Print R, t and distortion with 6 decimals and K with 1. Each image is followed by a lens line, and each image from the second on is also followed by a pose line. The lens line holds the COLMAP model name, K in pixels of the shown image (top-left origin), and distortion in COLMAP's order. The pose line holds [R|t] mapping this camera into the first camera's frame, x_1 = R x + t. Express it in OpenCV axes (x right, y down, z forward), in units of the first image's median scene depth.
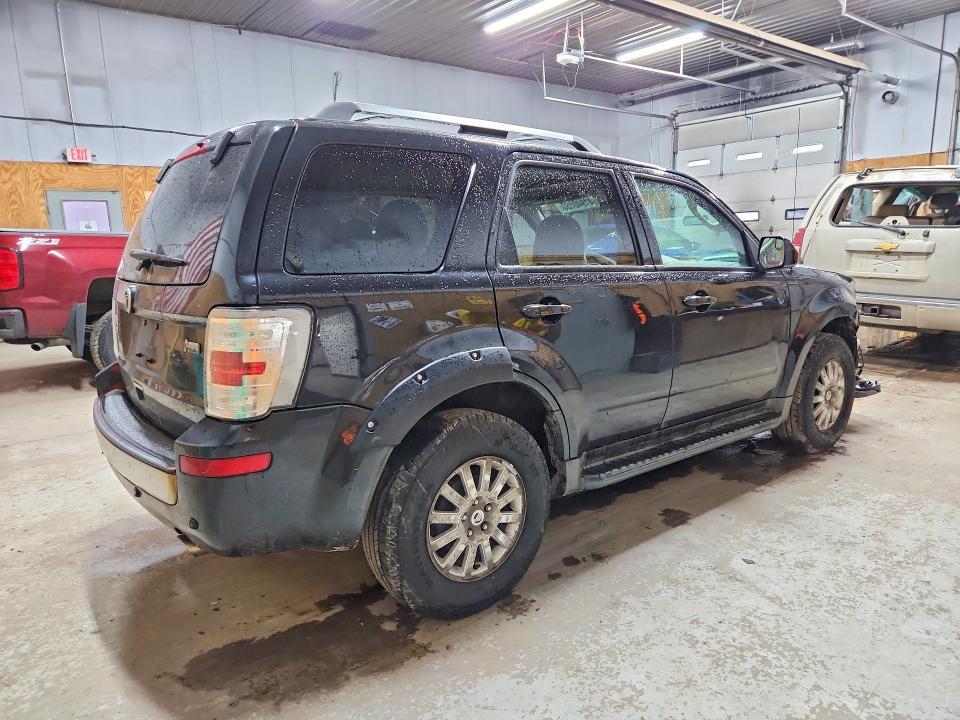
lens RADIAL K [[659.9, 0, 481.2], [0, 659.9, 331.3], [0, 0, 1]] dist [0.068517, -0.000221]
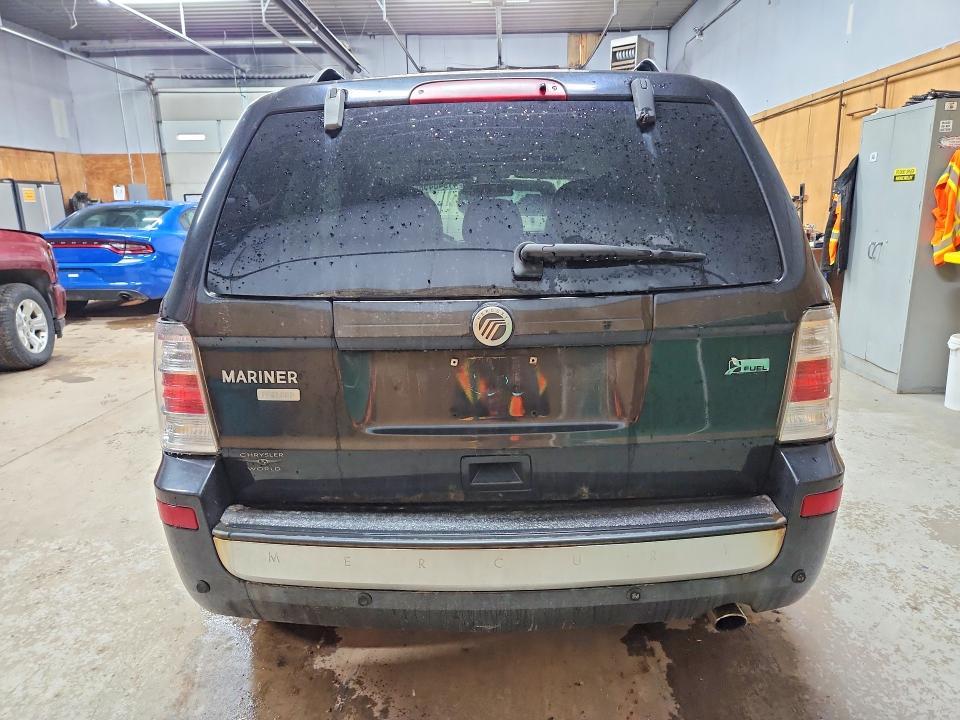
lens RADIAL K [[658.7, 0, 494.9], [0, 658.7, 362.2], [0, 0, 1]] dist [0.003298, -0.000110]
pose [[0.632772, -0.154395, 0.758789, -0.163177], [0.100552, 0.988007, 0.117183, -0.011130], [-0.767781, 0.002147, 0.640708, 0.108092]]
